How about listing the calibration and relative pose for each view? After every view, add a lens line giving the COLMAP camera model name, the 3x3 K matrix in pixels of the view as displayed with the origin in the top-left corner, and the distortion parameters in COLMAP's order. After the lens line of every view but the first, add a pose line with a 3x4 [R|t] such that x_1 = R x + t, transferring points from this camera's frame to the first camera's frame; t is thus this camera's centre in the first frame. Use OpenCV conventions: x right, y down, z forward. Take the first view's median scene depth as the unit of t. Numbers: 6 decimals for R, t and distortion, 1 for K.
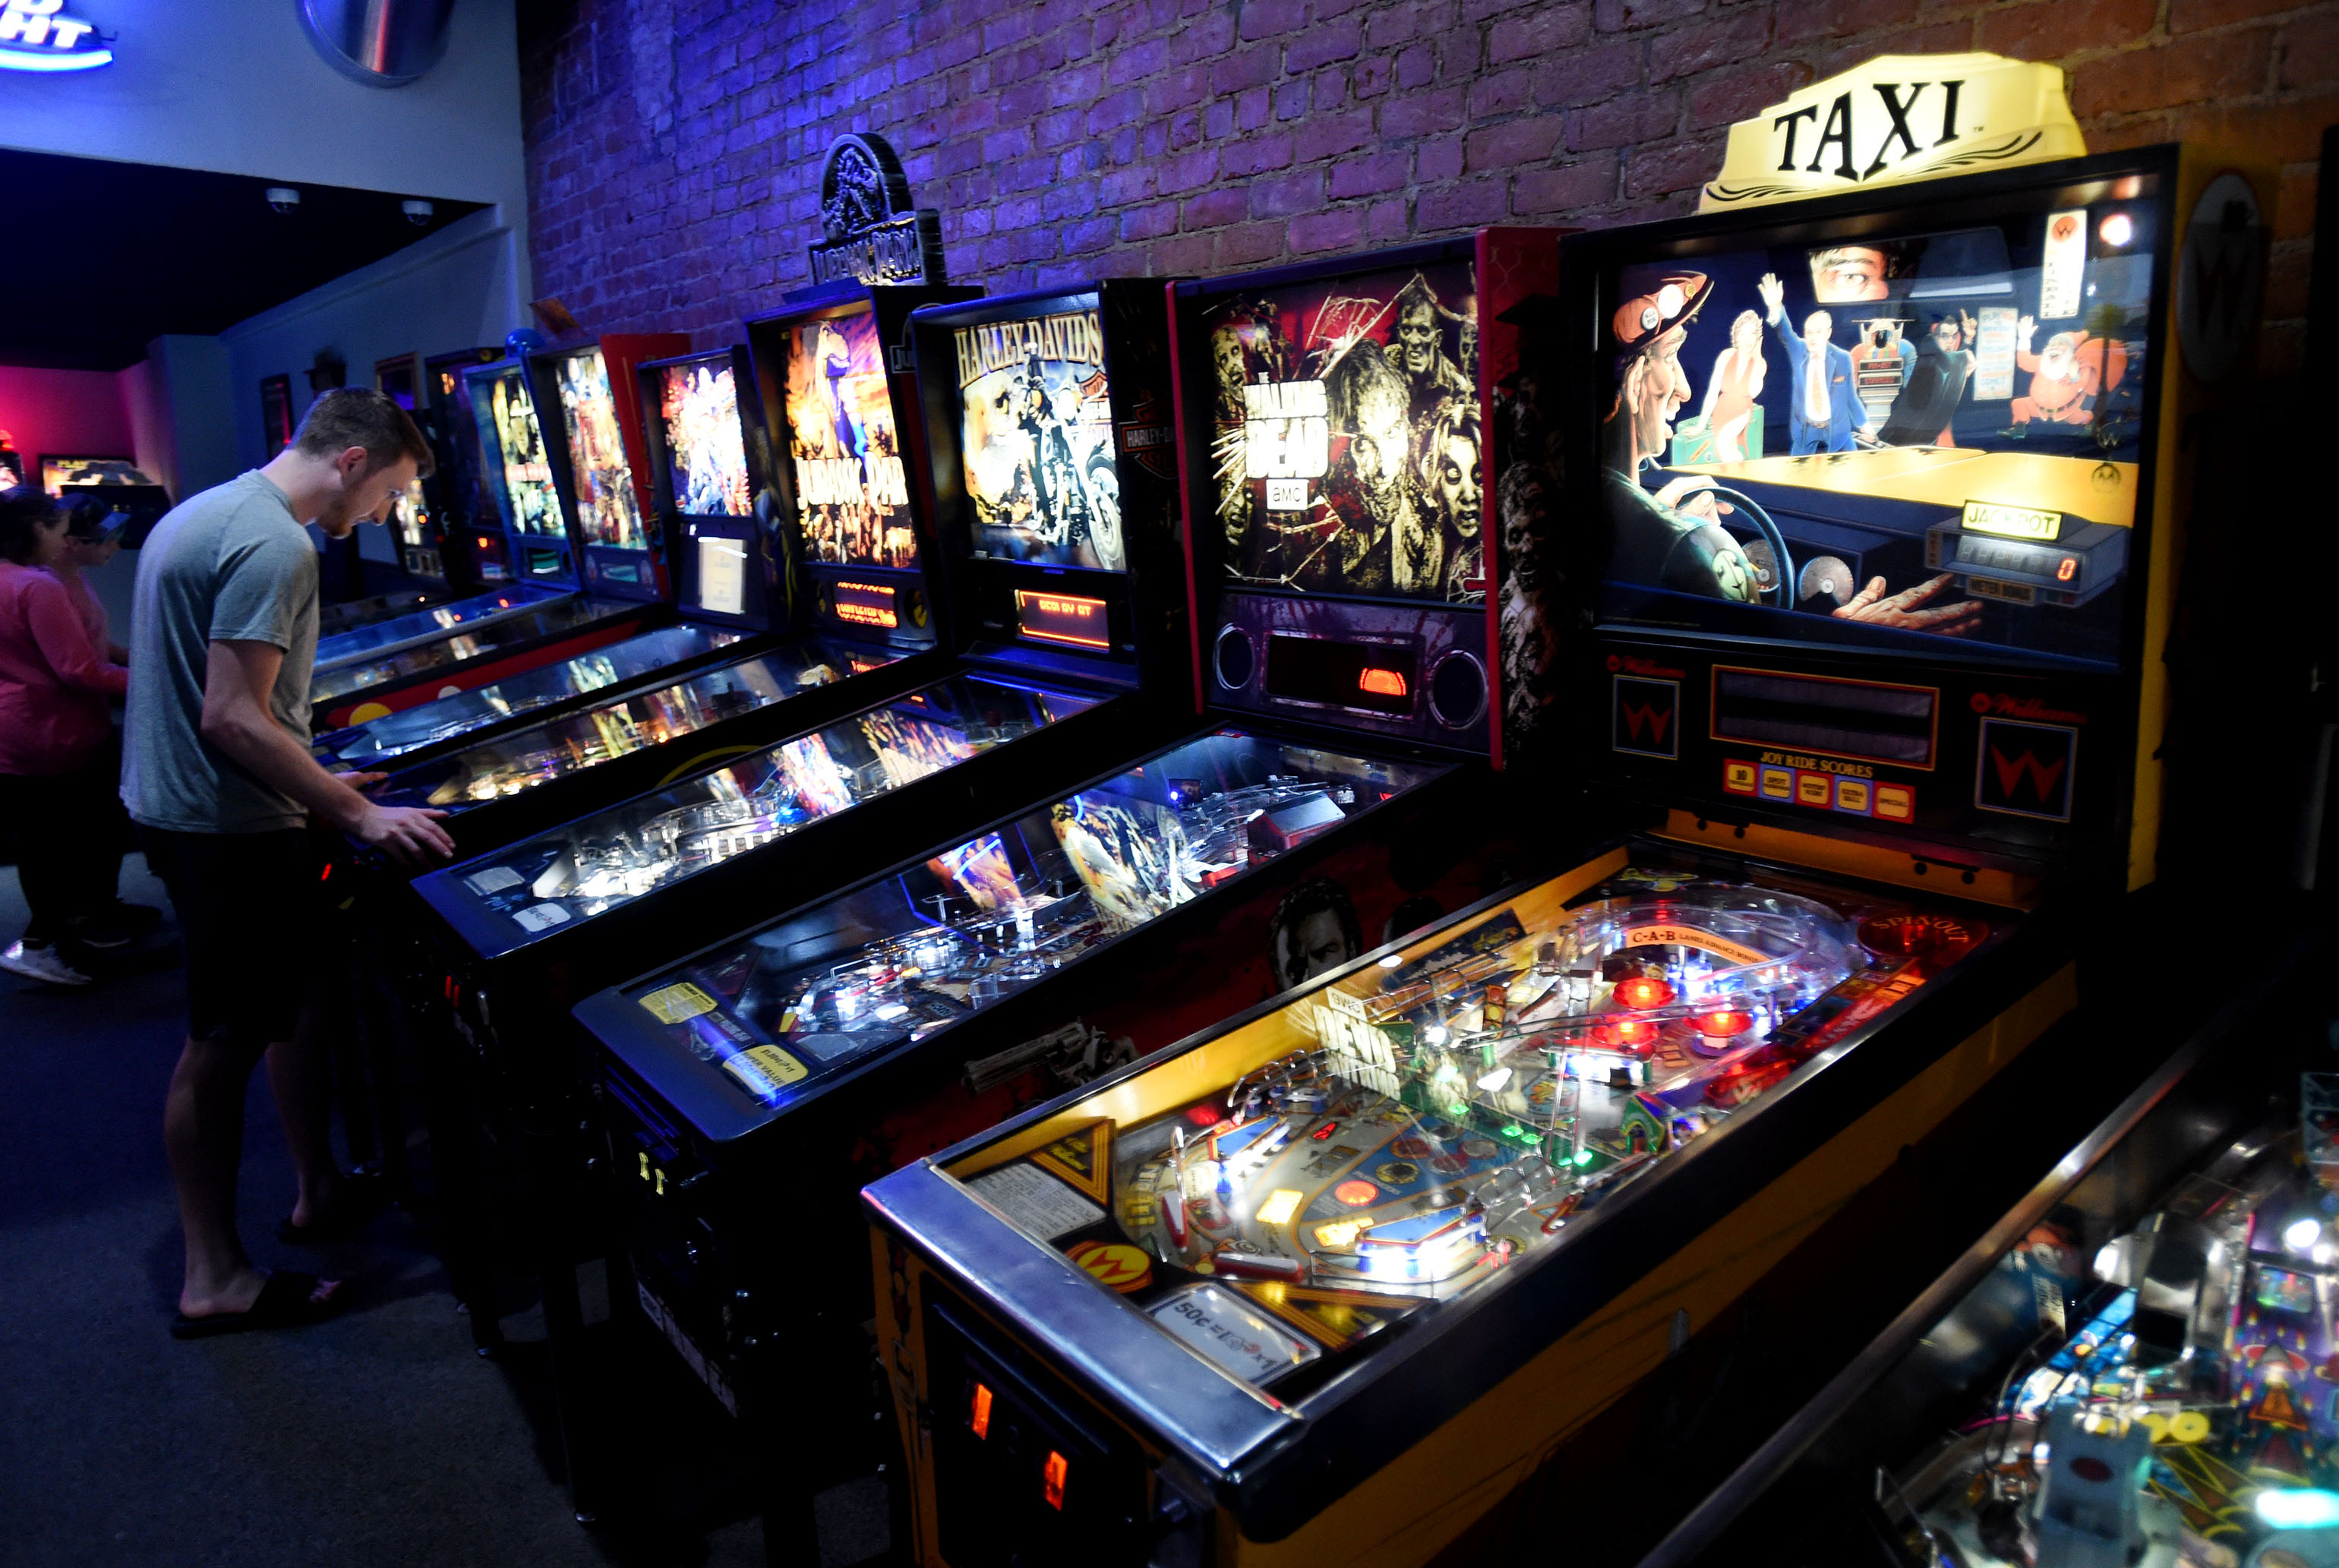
lens RADIAL K [[1513.6, 0, 1166.3], [0, 1513.6, 834.8], [0, 0, 1]] dist [-0.020207, 0.019738]
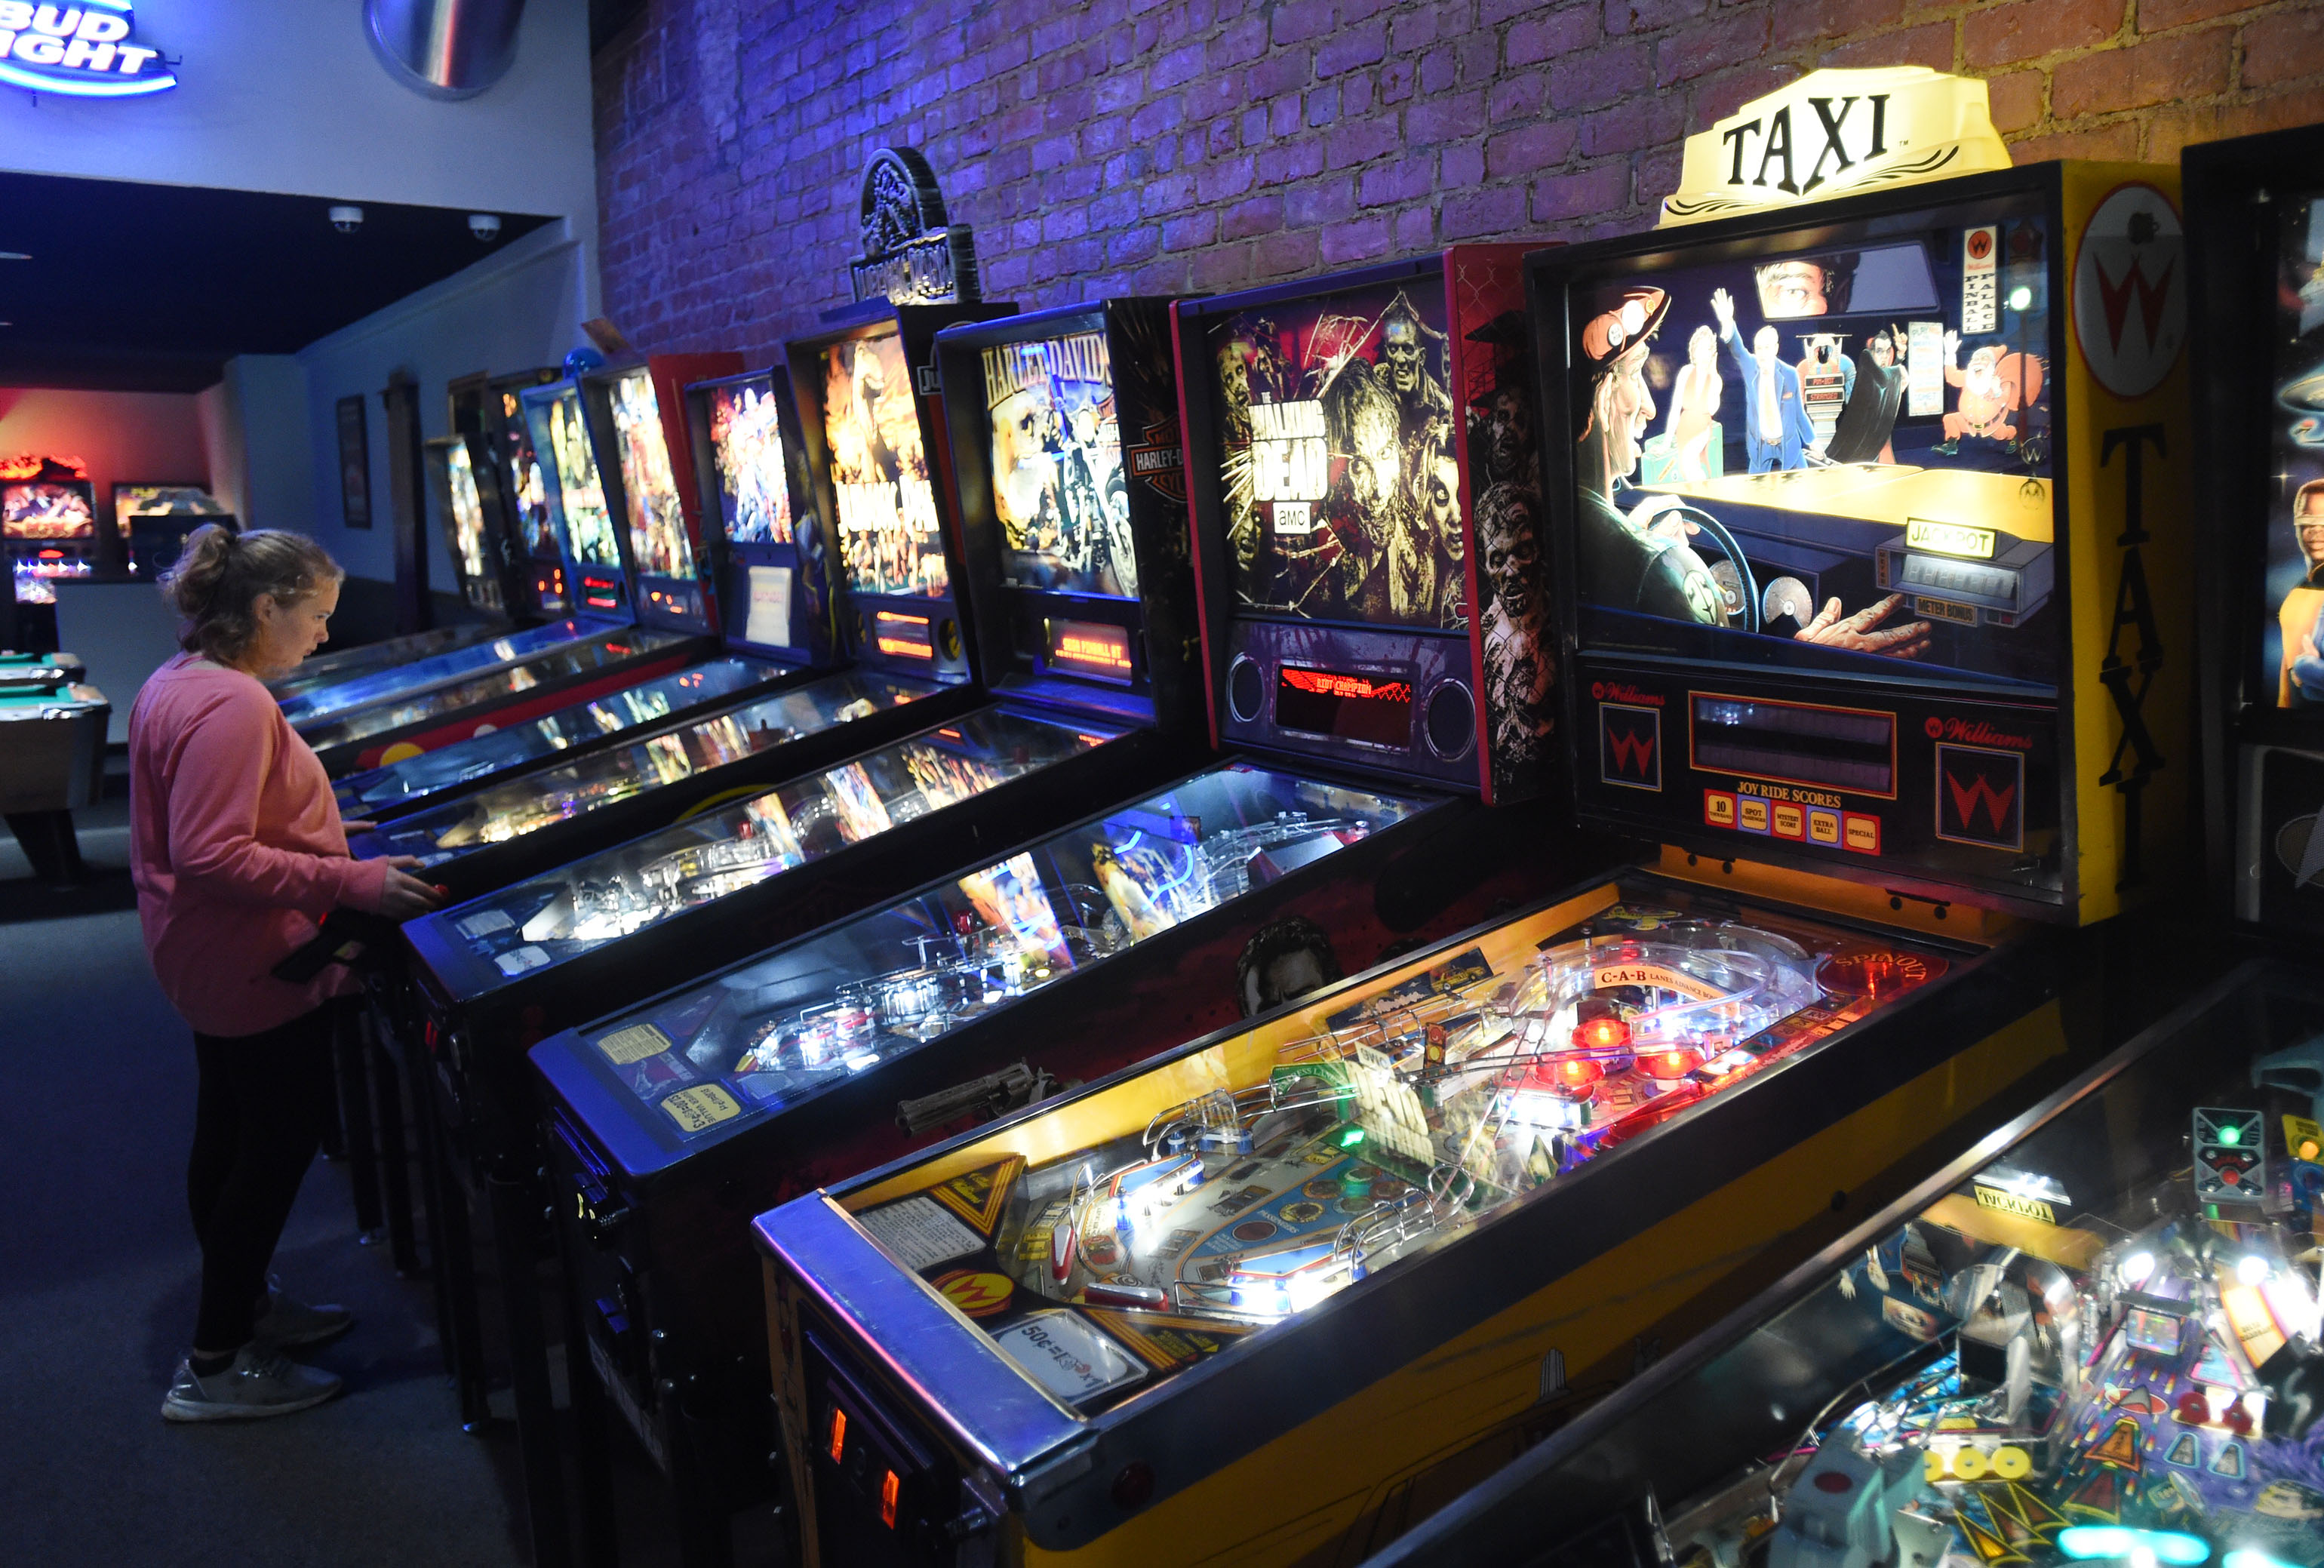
lens RADIAL K [[1732.6, 0, 1225.3], [0, 1732.6, 788.0], [0, 0, 1]] dist [0.003089, 0.003013]
pose [[0.997497, -0.004153, -0.070592, 0.122030], [-0.000127, 0.998167, -0.060517, 0.012208], [0.070714, 0.060374, 0.995668, -0.087634]]
